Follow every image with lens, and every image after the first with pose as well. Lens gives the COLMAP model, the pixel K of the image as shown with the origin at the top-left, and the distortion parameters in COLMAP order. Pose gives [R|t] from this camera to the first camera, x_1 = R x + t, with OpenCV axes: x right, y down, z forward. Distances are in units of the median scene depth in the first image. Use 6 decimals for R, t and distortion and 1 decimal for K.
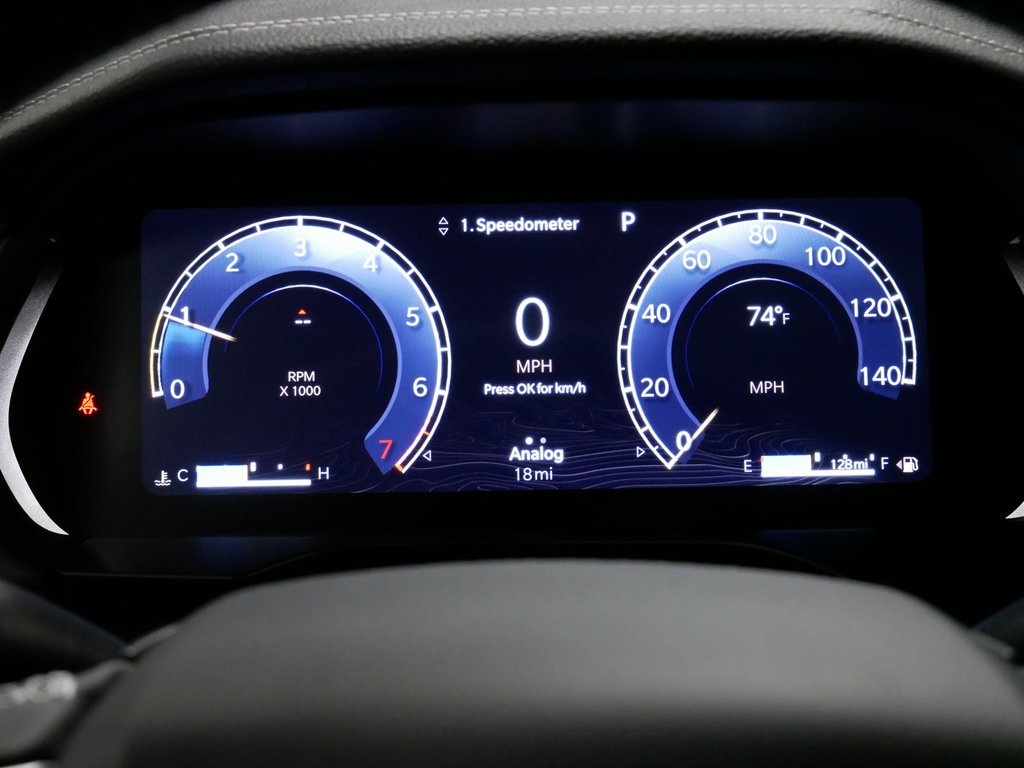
lens RADIAL K [[1972.7, 0, 512.0], [0, 1972.7, 384.0], [0, 0, 1]] dist [-0.355010, -0.075382]
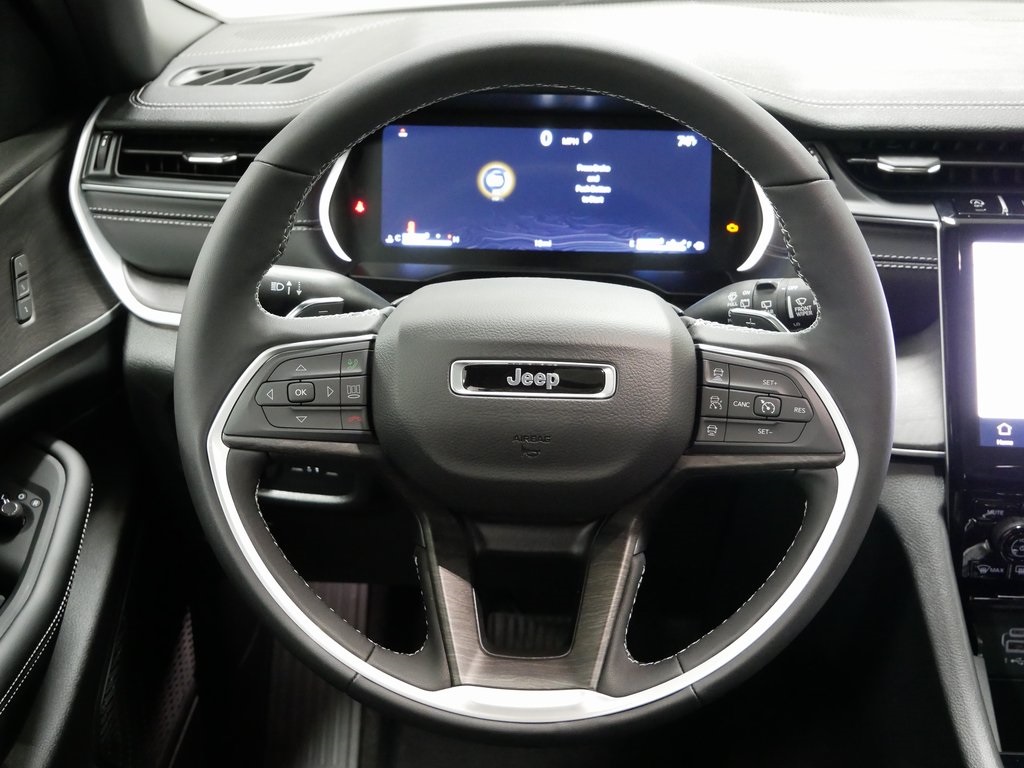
lens RADIAL K [[1505.2, 0, 512.0], [0, 1505.2, 384.0], [0, 0, 1]] dist [0.388692, 0.023769]
pose [[0.998021, 0.045472, -0.043421, 0.062947], [-0.038060, 0.986634, 0.158444, -0.078164], [0.050046, -0.156478, 0.986413, -0.884081]]
